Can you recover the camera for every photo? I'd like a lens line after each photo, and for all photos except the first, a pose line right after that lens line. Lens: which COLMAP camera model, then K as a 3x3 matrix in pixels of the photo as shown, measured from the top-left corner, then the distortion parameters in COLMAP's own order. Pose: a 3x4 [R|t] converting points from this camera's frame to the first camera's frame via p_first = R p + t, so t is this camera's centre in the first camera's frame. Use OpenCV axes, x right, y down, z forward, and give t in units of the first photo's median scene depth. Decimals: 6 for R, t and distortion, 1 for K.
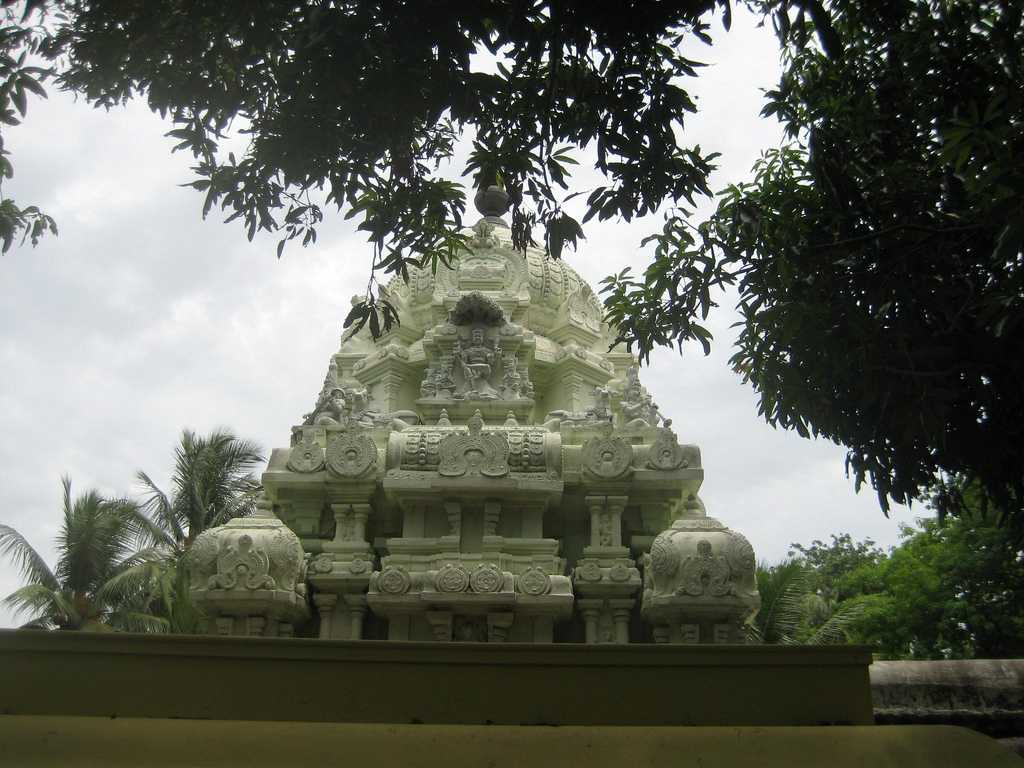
lens RADIAL K [[844.2, 0, 512.0], [0, 844.2, 384.0], [0, 0, 1]] dist [-0.068209, 0.002193]
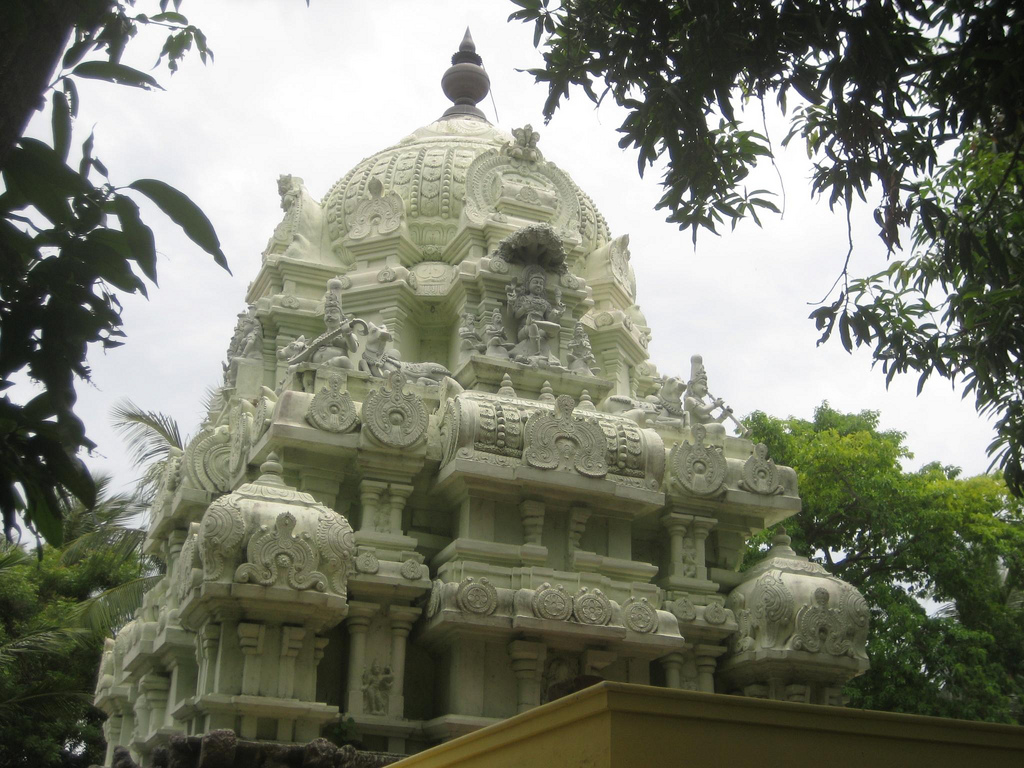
lens RADIAL K [[1127.7, 0, 512.0], [0, 1127.7, 384.0], [0, 0, 1]] dist [-0.038848, -0.011175]
pose [[0.944206, 0.163713, 0.285786, -0.400043], [-0.181444, 0.982723, 0.036514, 0.000363], [-0.274870, -0.086331, 0.957598, 0.022308]]
